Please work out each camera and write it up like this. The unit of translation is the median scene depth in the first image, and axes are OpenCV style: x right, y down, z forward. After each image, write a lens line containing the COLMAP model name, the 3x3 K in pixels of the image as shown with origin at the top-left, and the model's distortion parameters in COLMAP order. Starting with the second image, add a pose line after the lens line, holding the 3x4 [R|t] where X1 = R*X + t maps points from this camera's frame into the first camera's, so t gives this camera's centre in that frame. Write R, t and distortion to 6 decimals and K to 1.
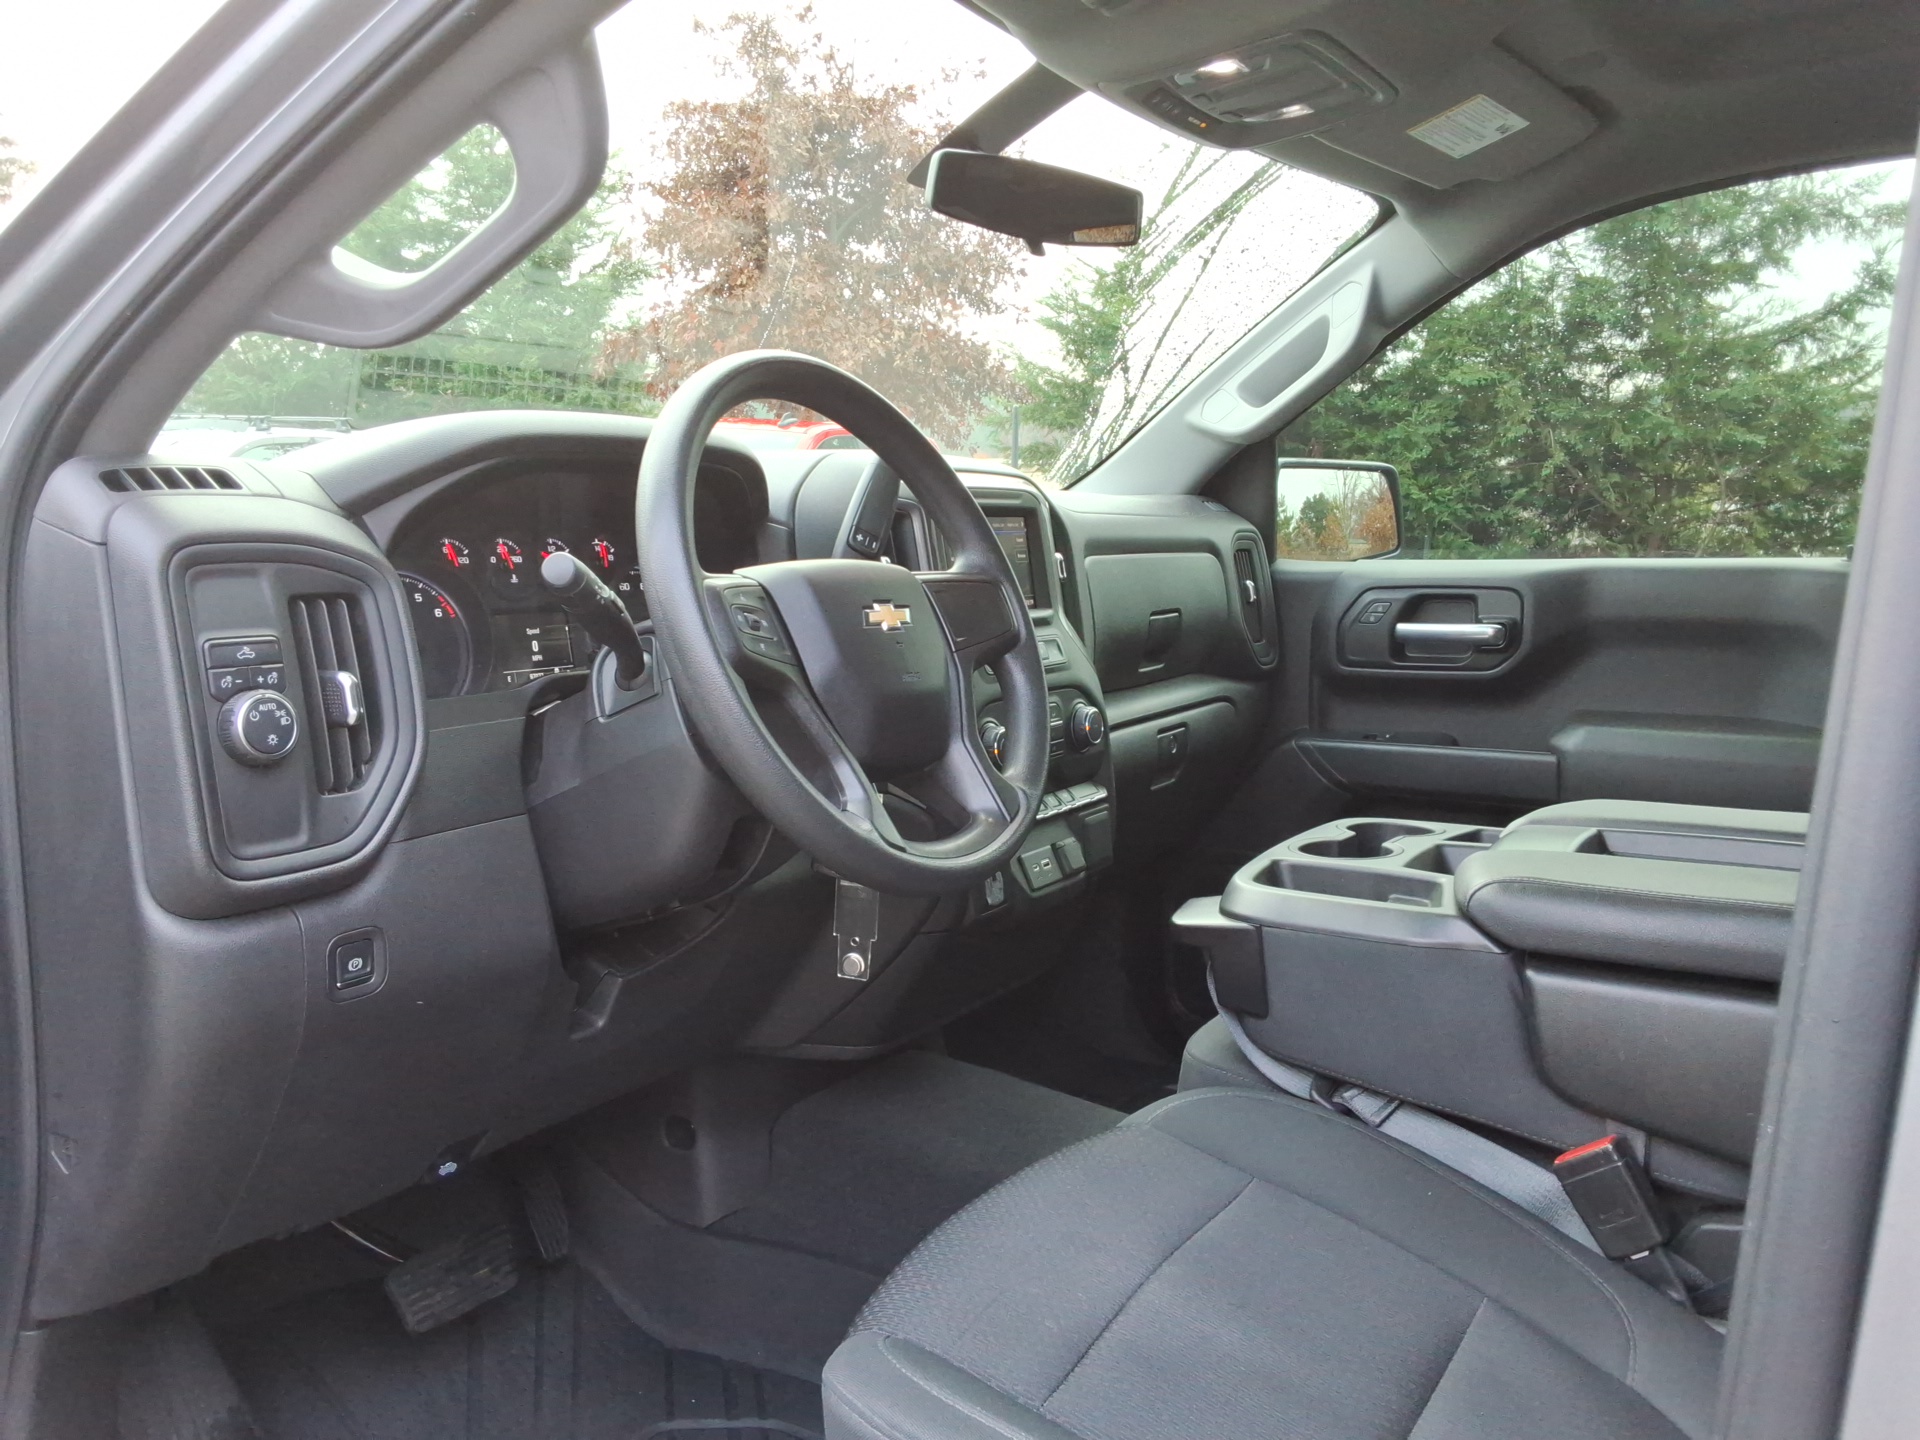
lens RADIAL K [[1534.5, 0, 990.9], [0, 1534.5, 697.5], [0, 0, 1]] dist [0.083024, -0.123765]
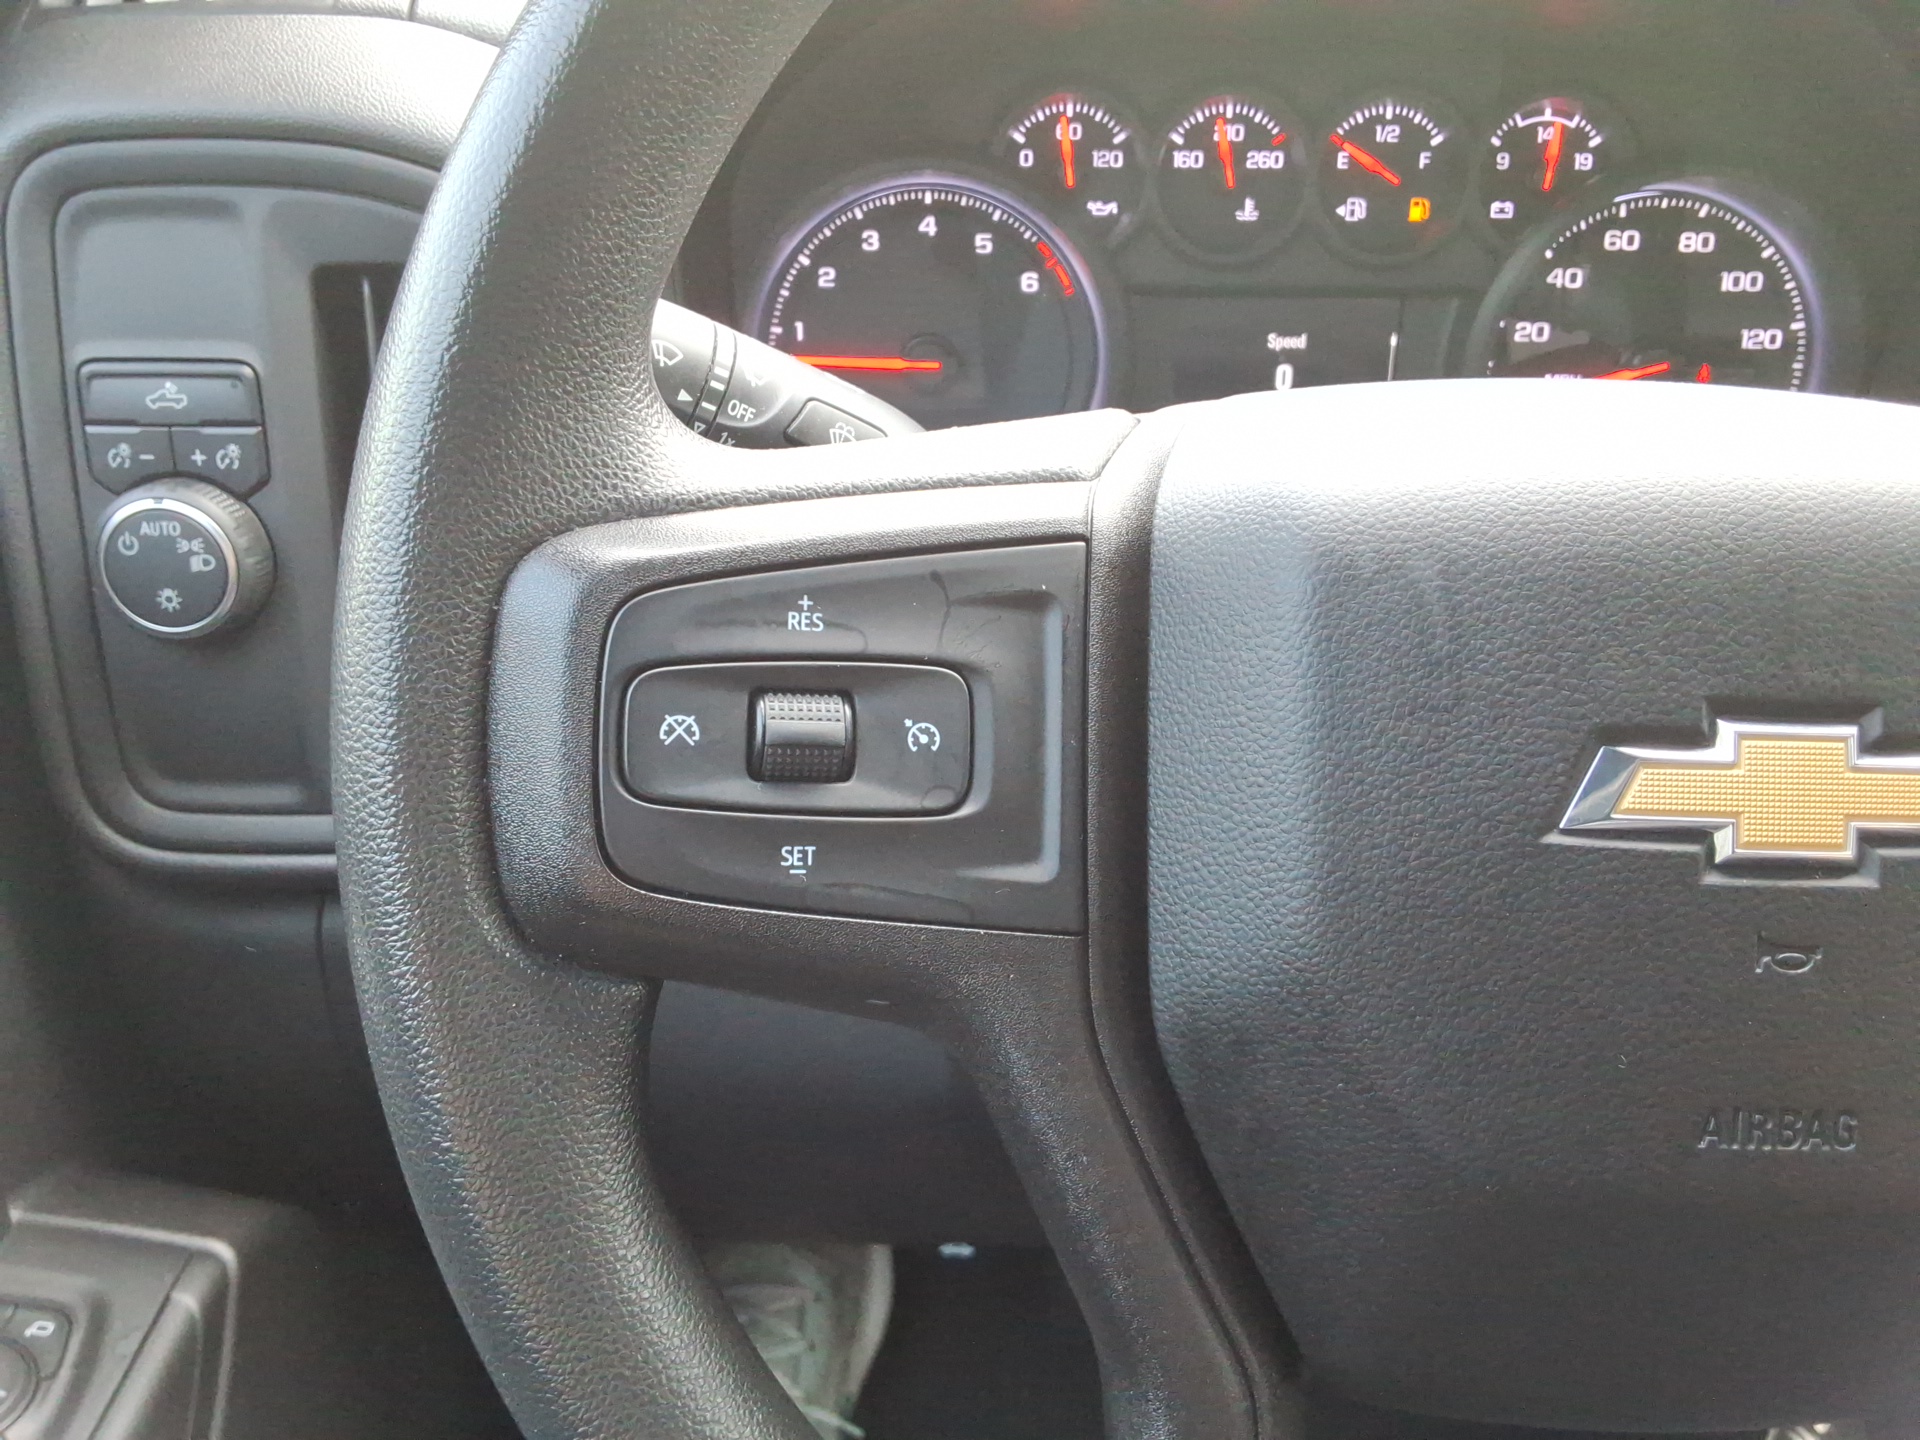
lens RADIAL K [[1534.5, 0, 959.1], [0, 1534.5, 699.5], [0, 0, 1]] dist [0.083024, -0.123765]
pose [[0.516095, 0.383156, -0.766053, 0.019411], [-0.101979, 0.915492, 0.389197, -0.116451], [0.850439, -0.122742, 0.511555, 0.745671]]
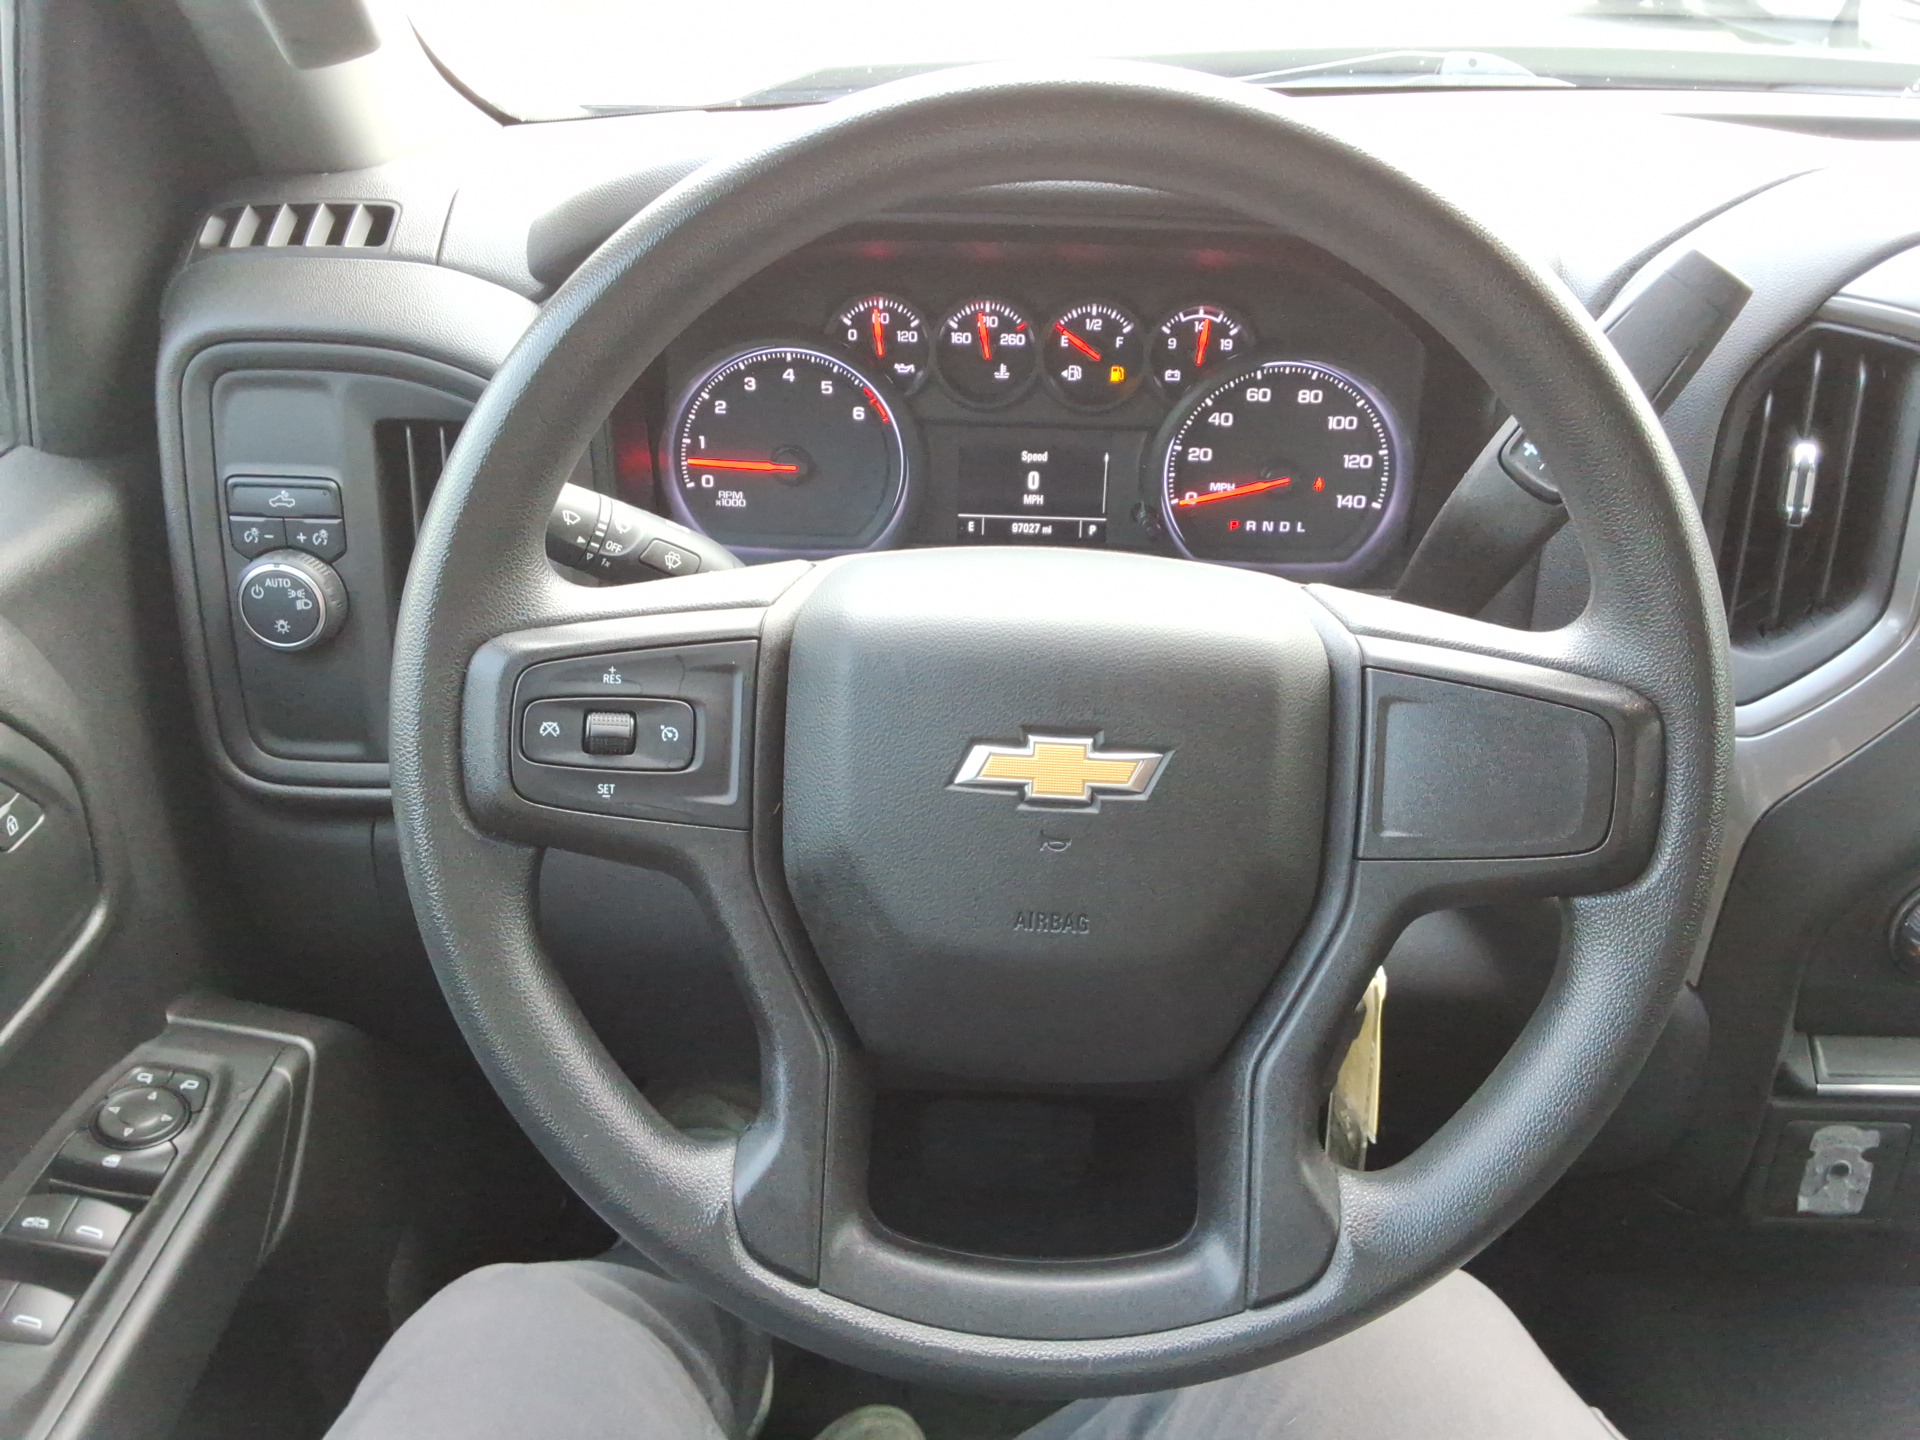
lens RADIAL K [[1534.5, 0, 988.7], [0, 1534.5, 692.8], [0, 0, 1]] dist [0.083024, -0.123765]
pose [[0.503948, 0.411372, -0.759480, 0.218568], [-0.120756, 0.904218, 0.409643, -0.223511], [0.855251, -0.114727, 0.505355, 0.707520]]
